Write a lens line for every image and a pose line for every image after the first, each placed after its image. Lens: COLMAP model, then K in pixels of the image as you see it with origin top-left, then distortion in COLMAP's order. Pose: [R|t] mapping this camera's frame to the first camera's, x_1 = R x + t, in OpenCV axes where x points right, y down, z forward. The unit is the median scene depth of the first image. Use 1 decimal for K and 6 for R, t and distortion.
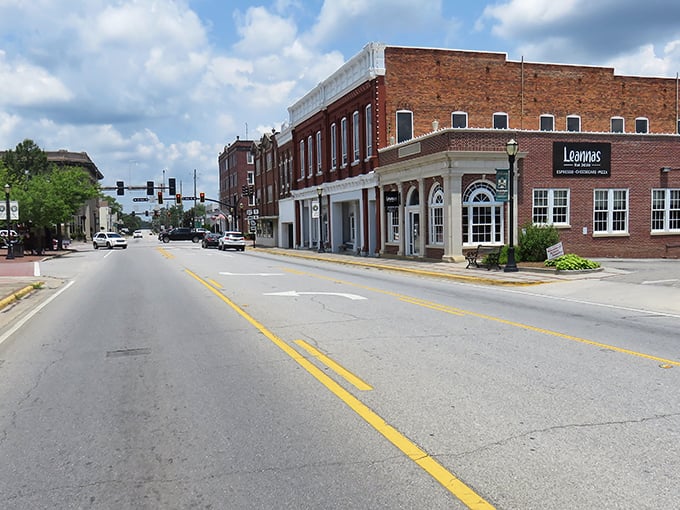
lens RADIAL K [[732.6, 0, 339.7], [0, 732.6, 283.7], [0, 0, 1]] dist [-0.080799, -0.008956]
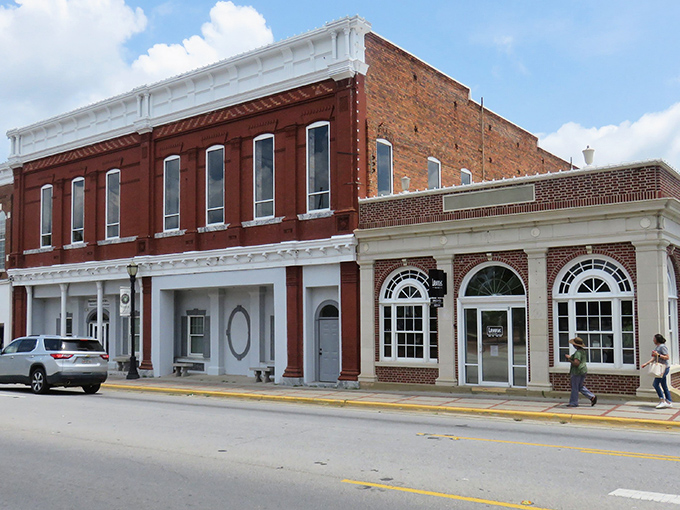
lens RADIAL K [[732.6, 0, 339.7], [0, 732.6, 283.7], [0, 0, 1]] dist [-0.080799, -0.008956]
pose [[0.787633, 0.054270, 0.613750, -0.280632], [0.038166, 0.989903, -0.136511, -0.036816], [-0.614962, 0.130945, 0.777609, 0.528110]]
